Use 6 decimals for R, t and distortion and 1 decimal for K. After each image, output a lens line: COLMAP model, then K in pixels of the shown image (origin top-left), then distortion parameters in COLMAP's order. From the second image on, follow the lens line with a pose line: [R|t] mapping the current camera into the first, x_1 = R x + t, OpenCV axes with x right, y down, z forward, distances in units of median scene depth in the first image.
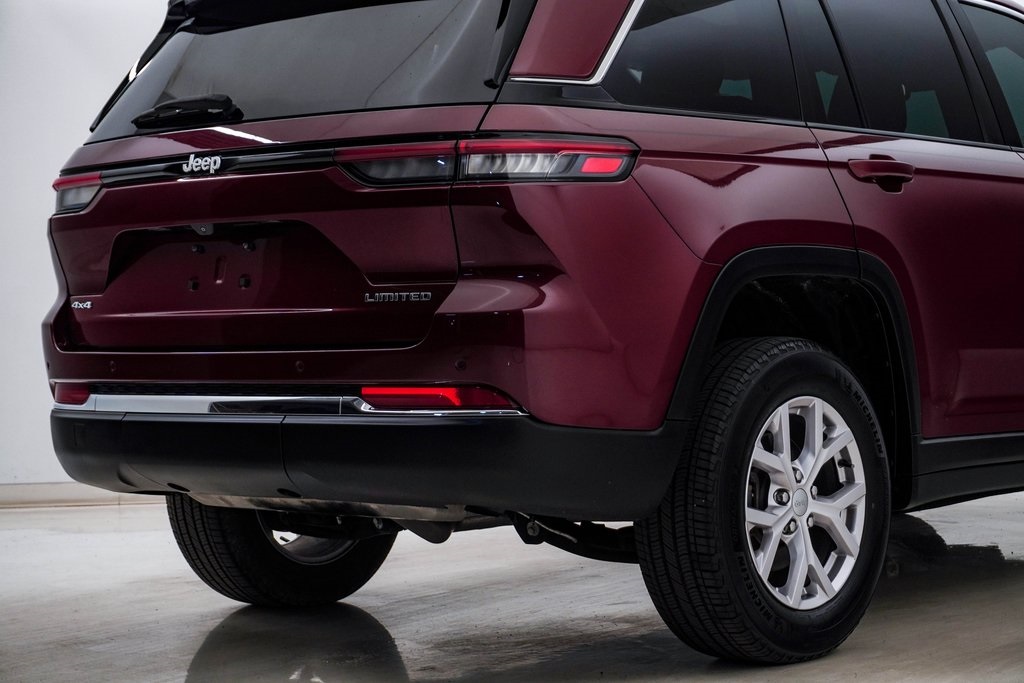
lens RADIAL K [[2166.2, 0, 512.0], [0, 2166.2, 341.5], [0, 0, 1]] dist [-0.016980, 0.310988]
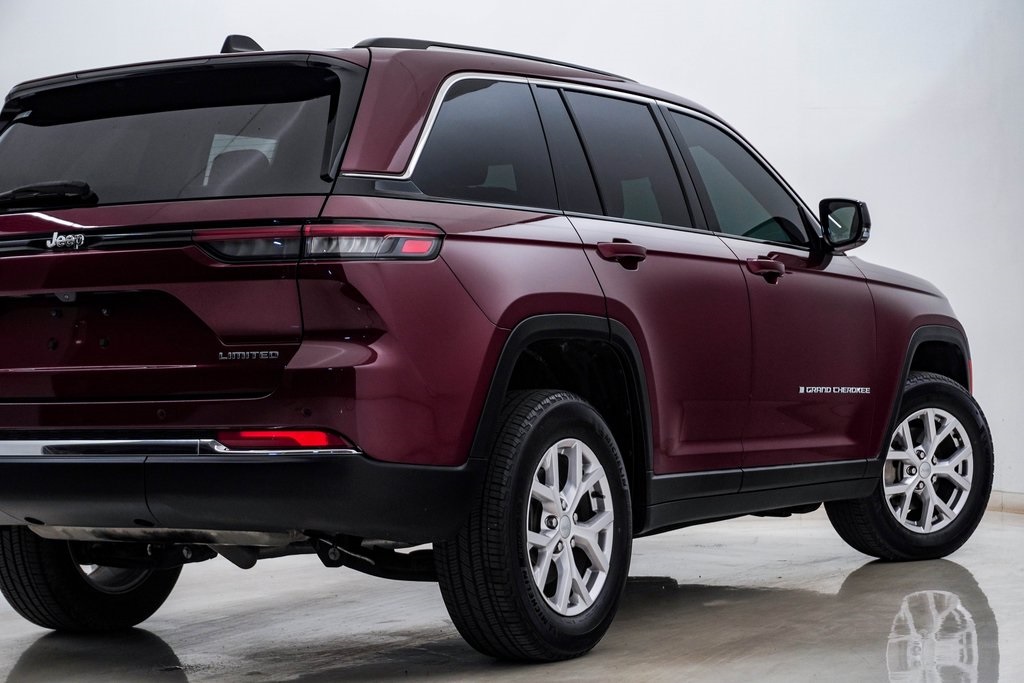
lens RADIAL K [[2166.2, 0, 512.0], [0, 2166.2, 341.5], [0, 0, 1]] dist [-0.016980, 0.310988]
pose [[0.981947, 0.003470, 0.189123, -0.132450], [0.001962, 0.999591, -0.028524, 0.005917], [-0.189145, 0.028380, 0.981539, -0.191443]]
